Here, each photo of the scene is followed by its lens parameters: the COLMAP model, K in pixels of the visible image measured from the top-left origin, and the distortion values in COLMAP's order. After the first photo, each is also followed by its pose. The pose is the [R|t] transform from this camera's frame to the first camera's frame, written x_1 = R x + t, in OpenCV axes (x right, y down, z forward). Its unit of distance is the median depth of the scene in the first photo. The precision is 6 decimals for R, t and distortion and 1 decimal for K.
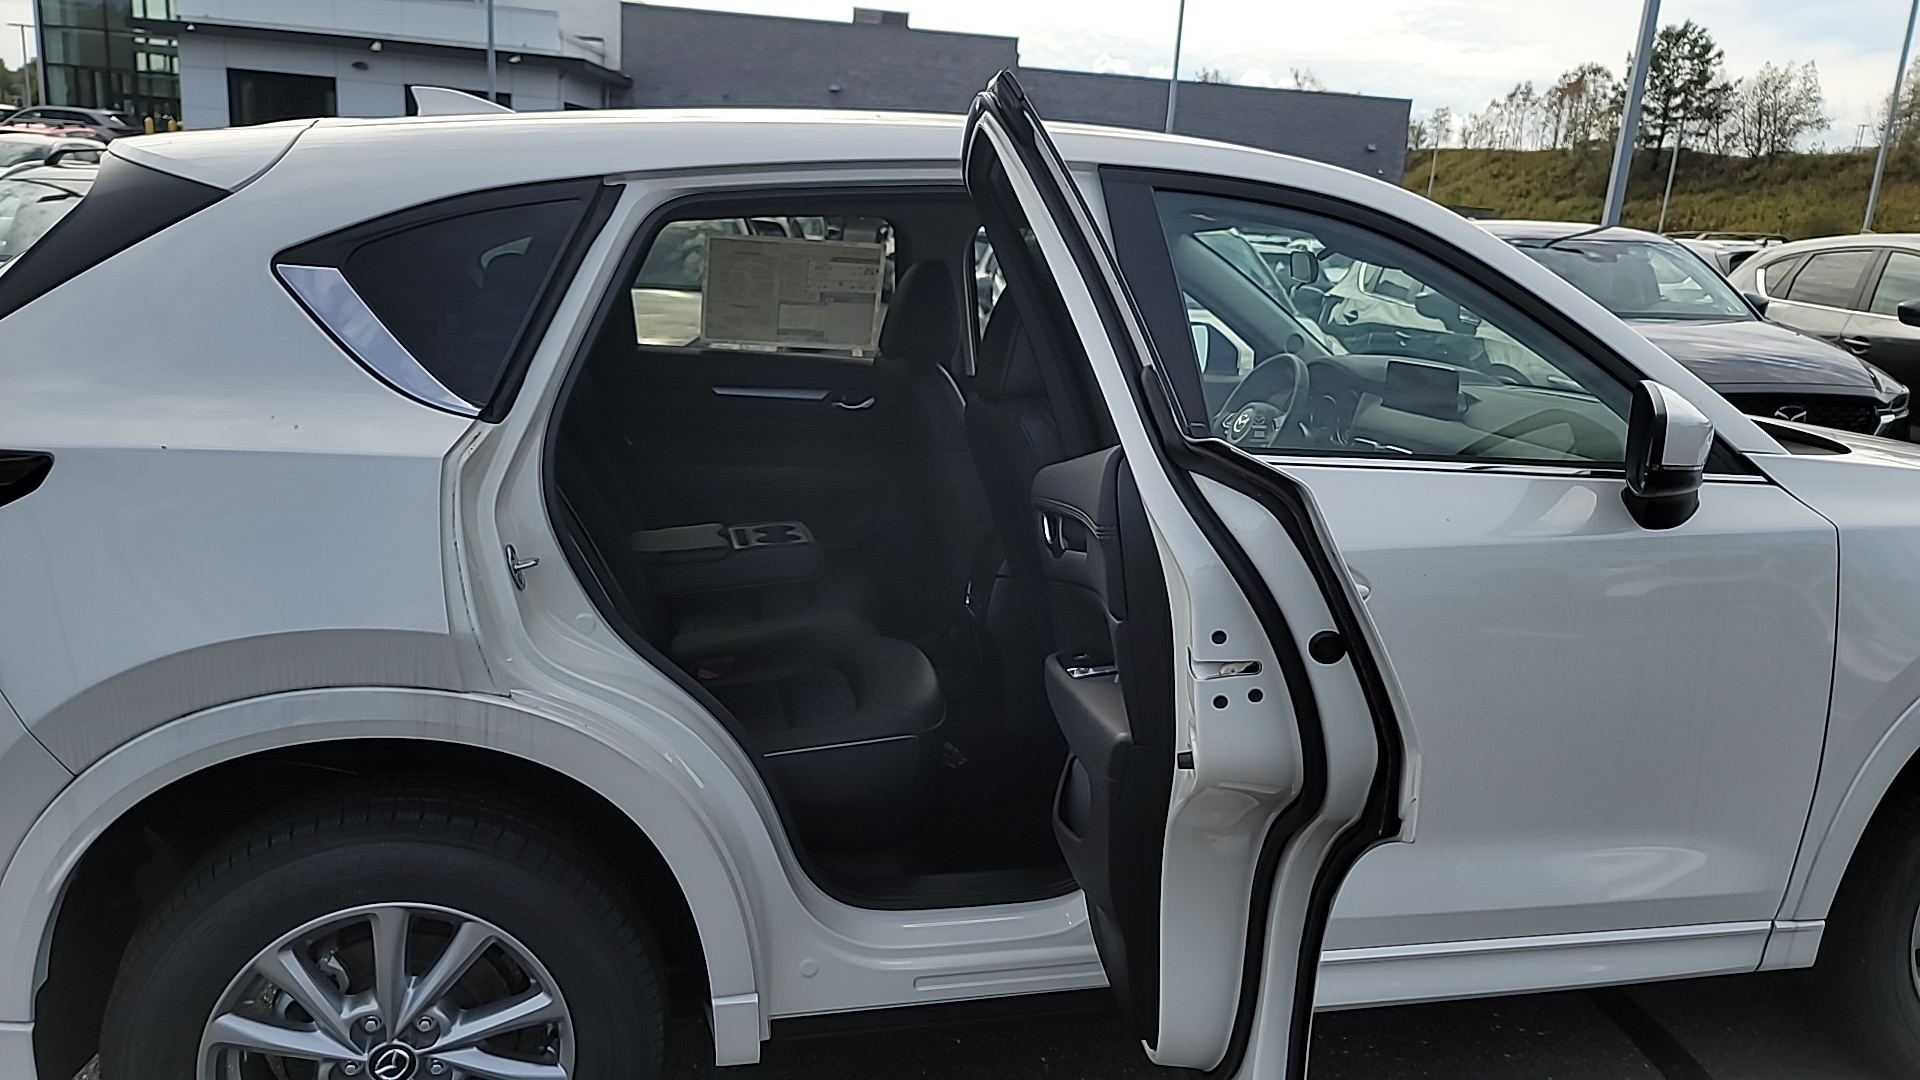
lens RADIAL K [[1421.3, 0, 971.0], [0, 1421.3, 559.1], [0, 0, 1]] dist [0.045461, -0.046837]
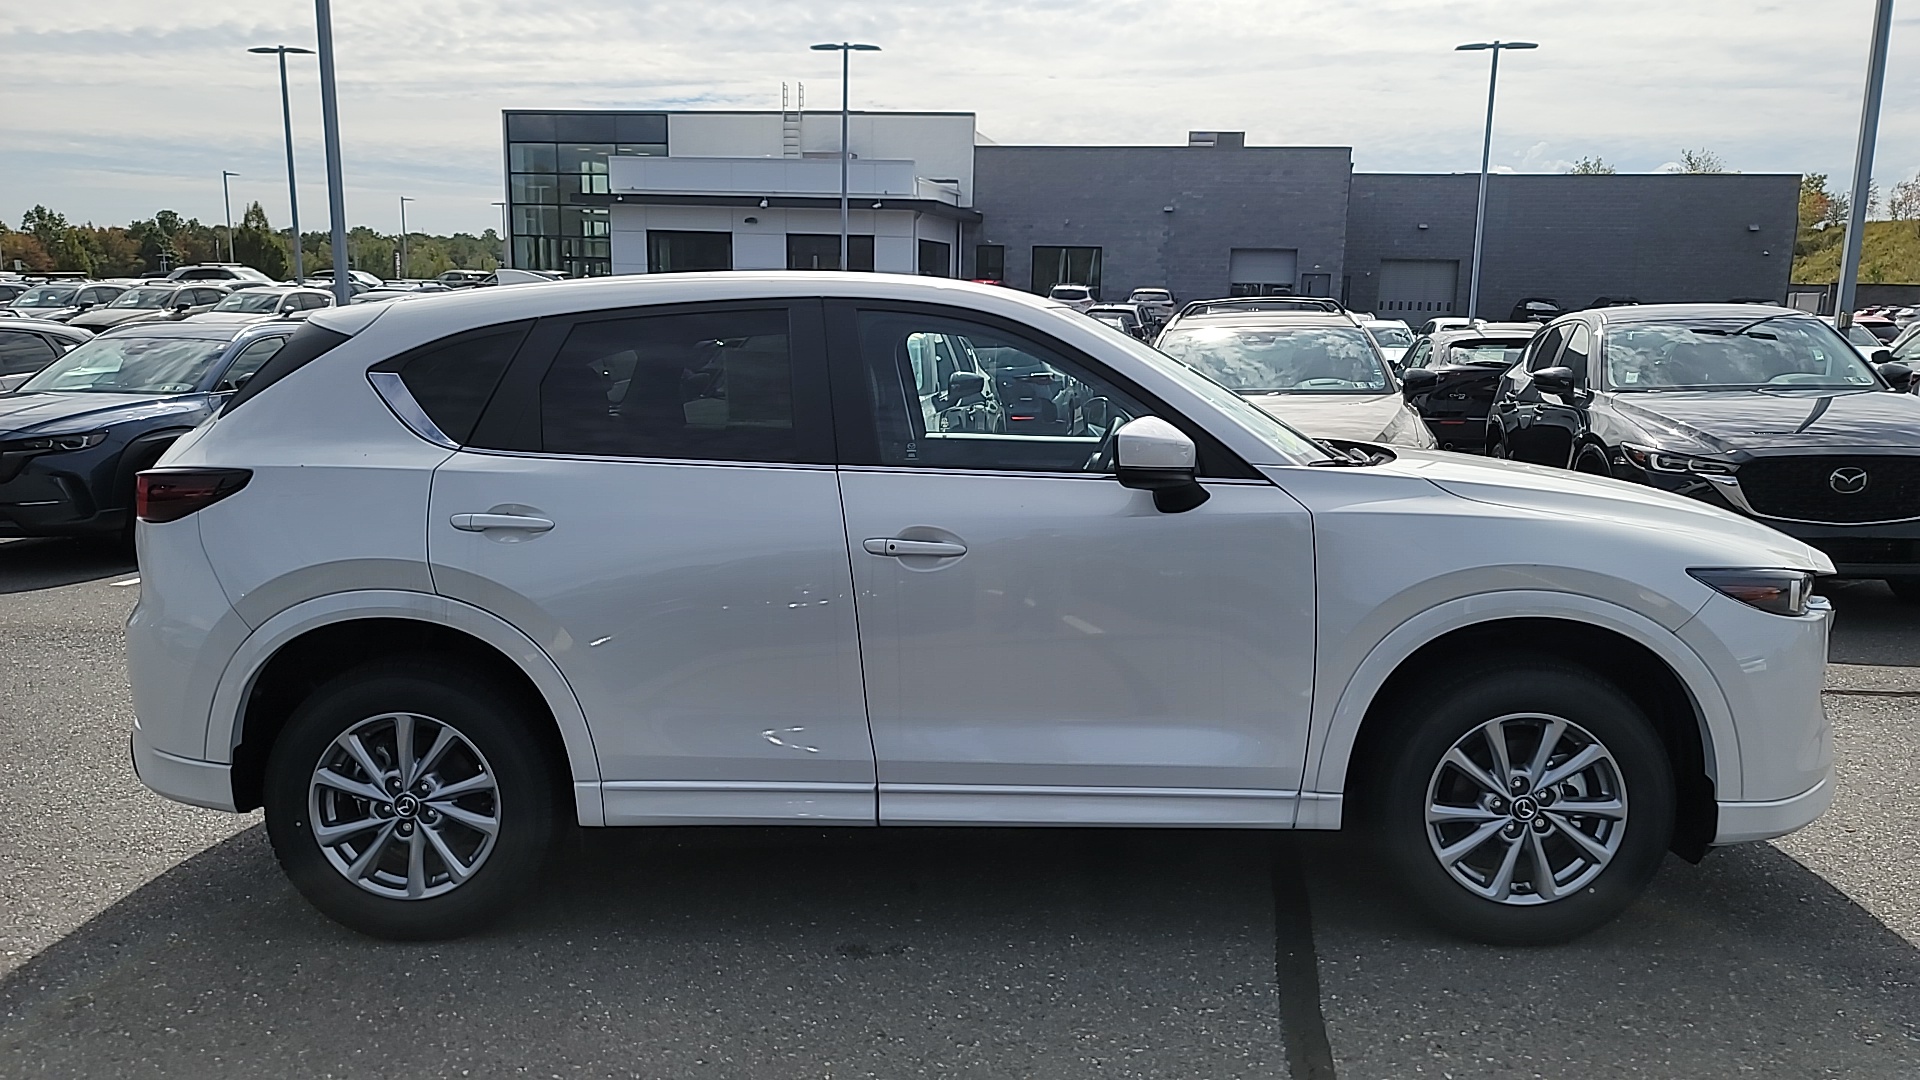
lens RADIAL K [[1421.3, 0, 958.2], [0, 1421.3, 545.5], [0, 0, 1]] dist [0.045461, -0.046837]
pose [[0.964152, -0.006557, -0.265270, 0.753957], [-0.016379, 0.996318, -0.084159, 0.165369], [0.264845, 0.085486, 0.960494, -0.582519]]
